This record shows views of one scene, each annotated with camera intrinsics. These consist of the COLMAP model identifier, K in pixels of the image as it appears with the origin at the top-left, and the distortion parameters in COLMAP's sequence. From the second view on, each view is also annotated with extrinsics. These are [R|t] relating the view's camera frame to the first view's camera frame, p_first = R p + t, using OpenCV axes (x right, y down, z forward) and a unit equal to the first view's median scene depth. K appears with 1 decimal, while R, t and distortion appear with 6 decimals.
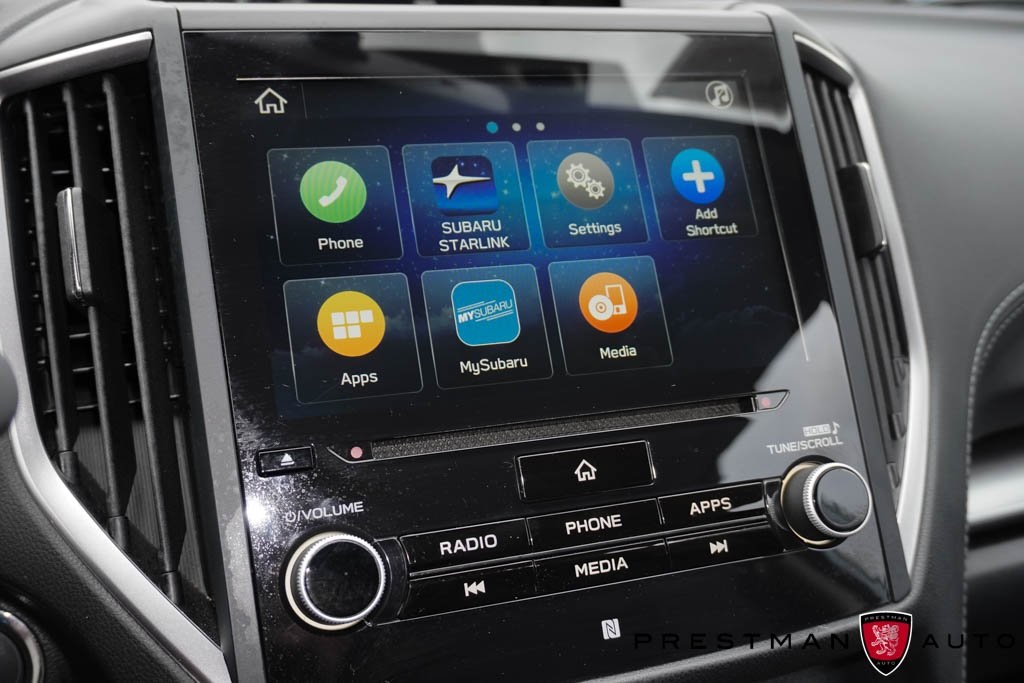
lens RADIAL K [[1084.9, 0, 512.0], [0, 1084.9, 341.5], [0, 0, 1]] dist [-0.008372, -0.003952]
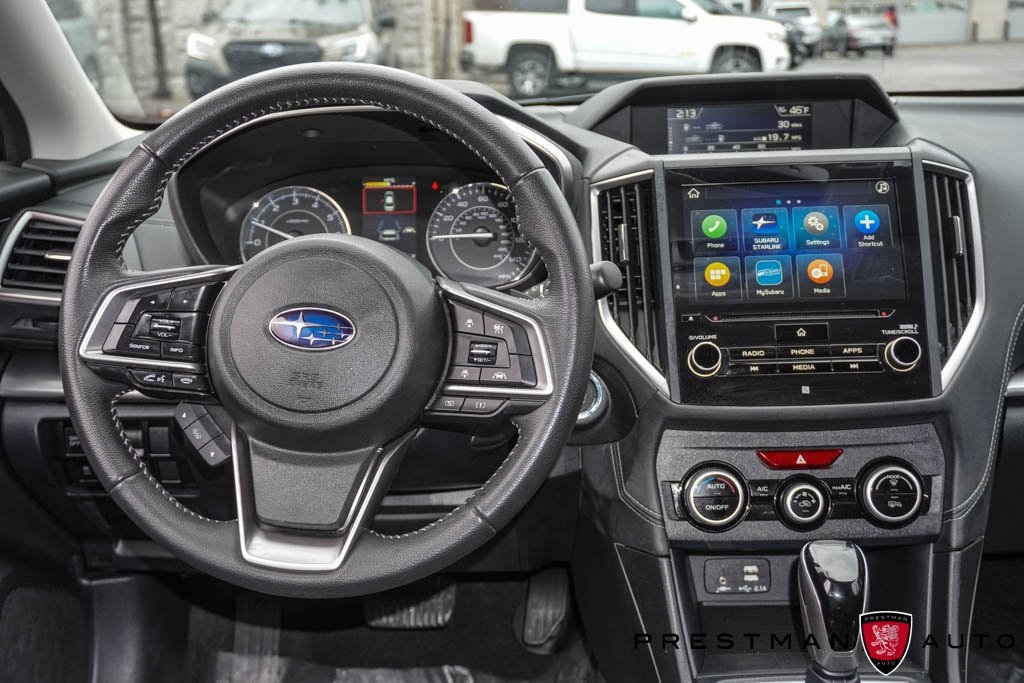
lens RADIAL K [[1222.2, 0, 512.0], [0, 1222.2, 341.5], [0, 0, 1]] dist [0.007233, 0.005441]
pose [[0.928750, 0.052225, -0.367009, 0.492298], [-0.061486, 0.998016, -0.013579, 0.217475], [0.365572, 0.035178, 0.930118, -1.979320]]
